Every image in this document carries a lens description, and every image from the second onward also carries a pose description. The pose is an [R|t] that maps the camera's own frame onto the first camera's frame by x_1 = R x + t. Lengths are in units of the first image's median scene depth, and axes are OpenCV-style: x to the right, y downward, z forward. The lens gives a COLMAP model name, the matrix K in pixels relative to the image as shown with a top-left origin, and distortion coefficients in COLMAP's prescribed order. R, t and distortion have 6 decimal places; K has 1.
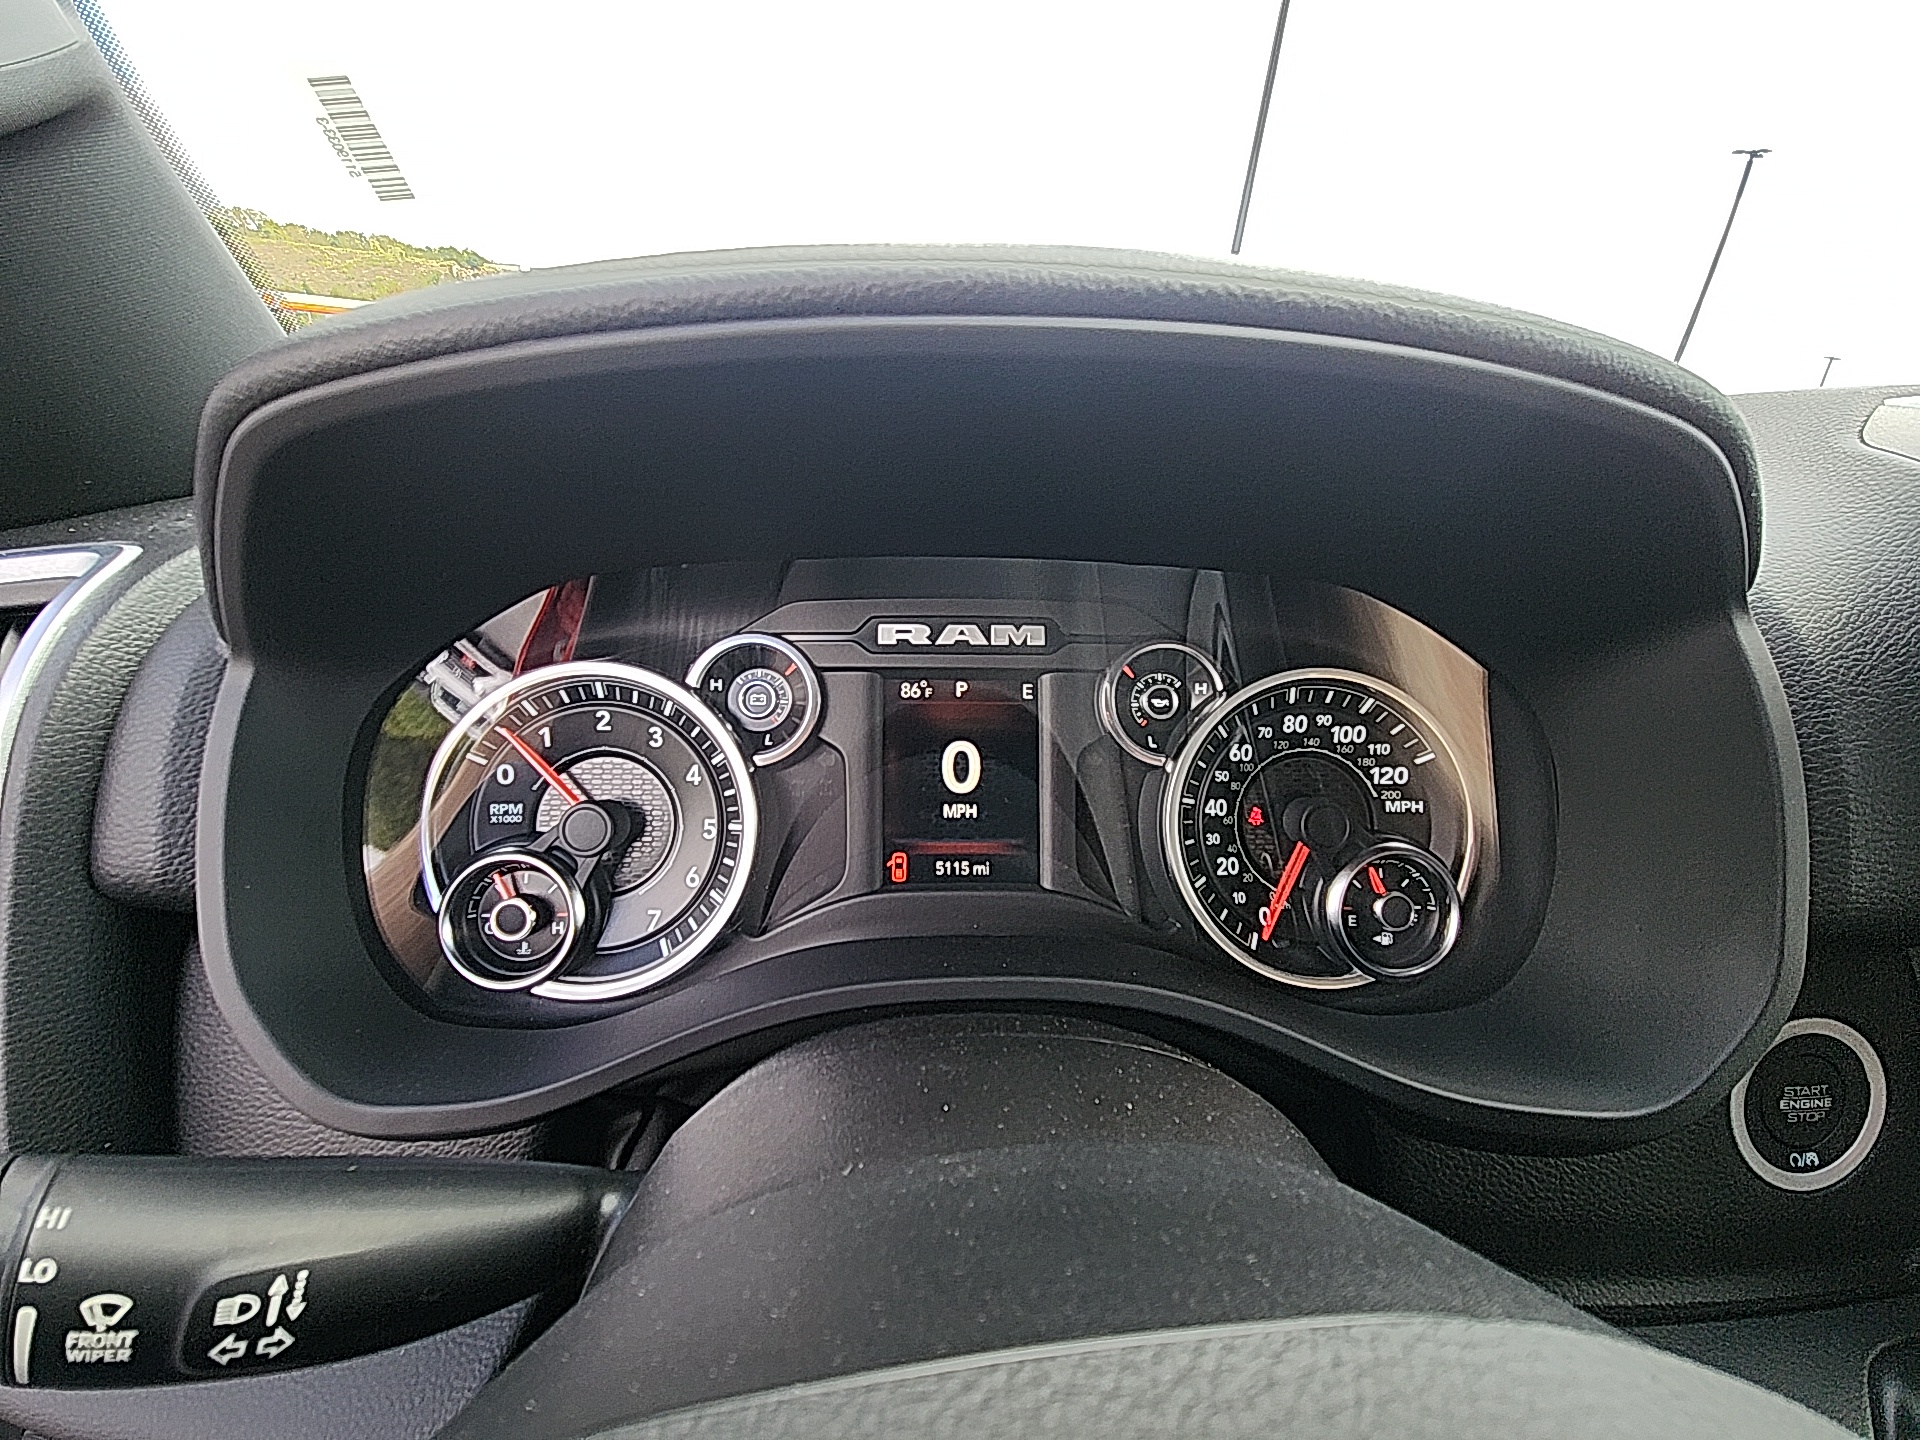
lens RADIAL K [[775.3, 0, 958.2], [0, 775.3, 696.6], [0, 0, 1]] dist [0.003313, -0.002039]
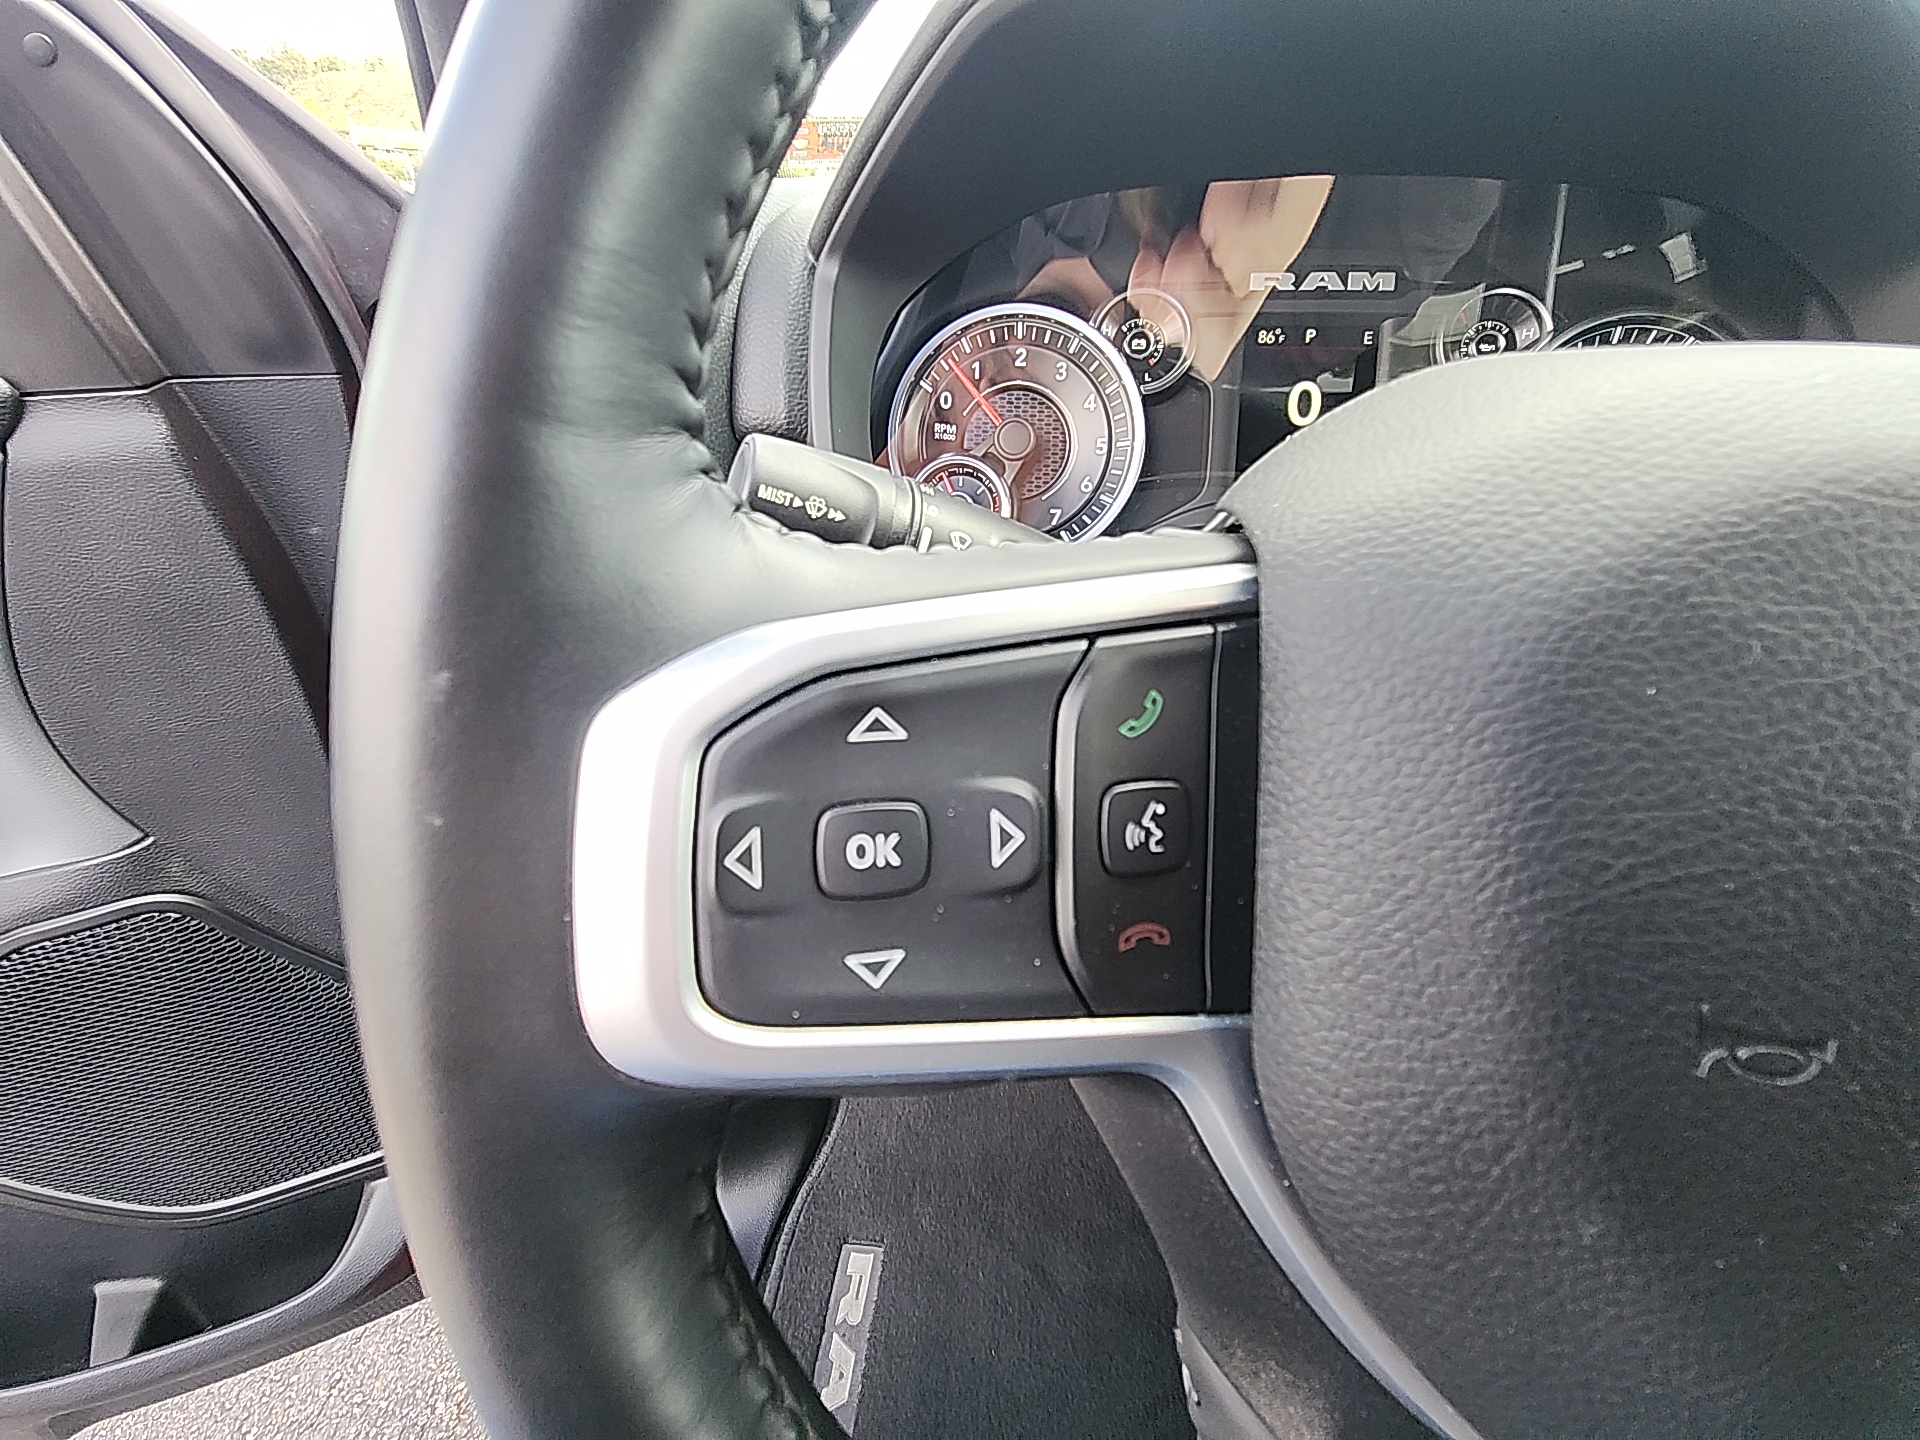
lens RADIAL K [[775.3, 0, 958.2], [0, 775.3, 695.9], [0, 0, 1]] dist [0.003313, -0.002039]
pose [[0.991178, 0.048296, -0.123427, -0.368107], [-0.026974, 0.985262, 0.168912, 0.357842], [0.129766, -0.164093, 0.977872, -0.339593]]
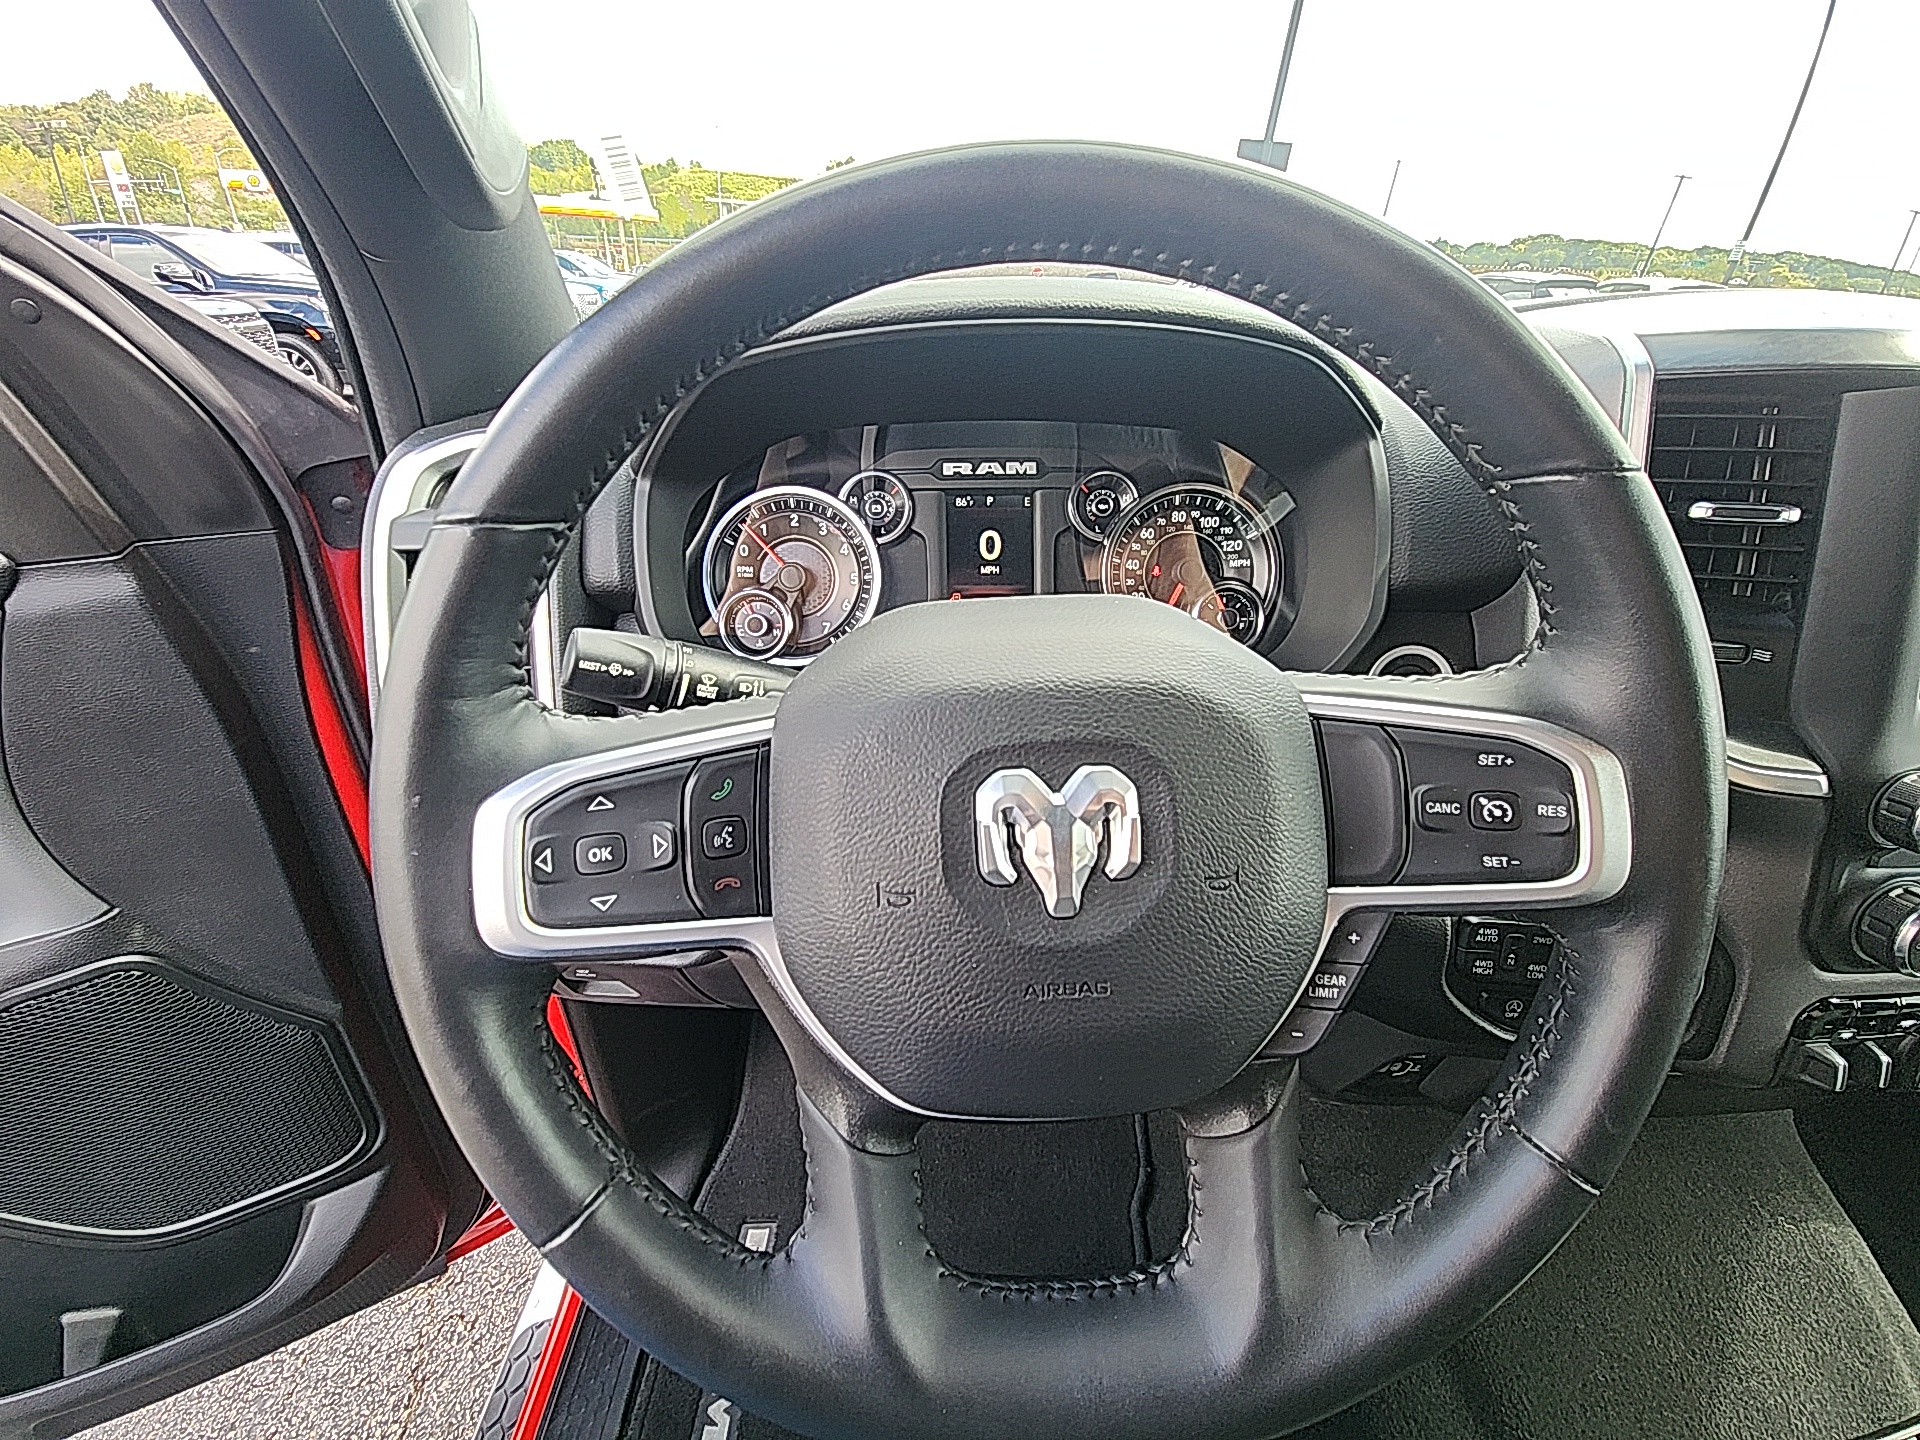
lens RADIAL K [[775.3, 0, 955.5], [0, 775.3, 700.8], [0, 0, 1]] dist [0.003313, -0.002039]
pose [[0.999248, -0.009765, -0.037529, -0.012659], [0.014820, 0.990477, 0.136878, 0.203441], [0.035835, -0.137331, 0.989877, -0.836375]]
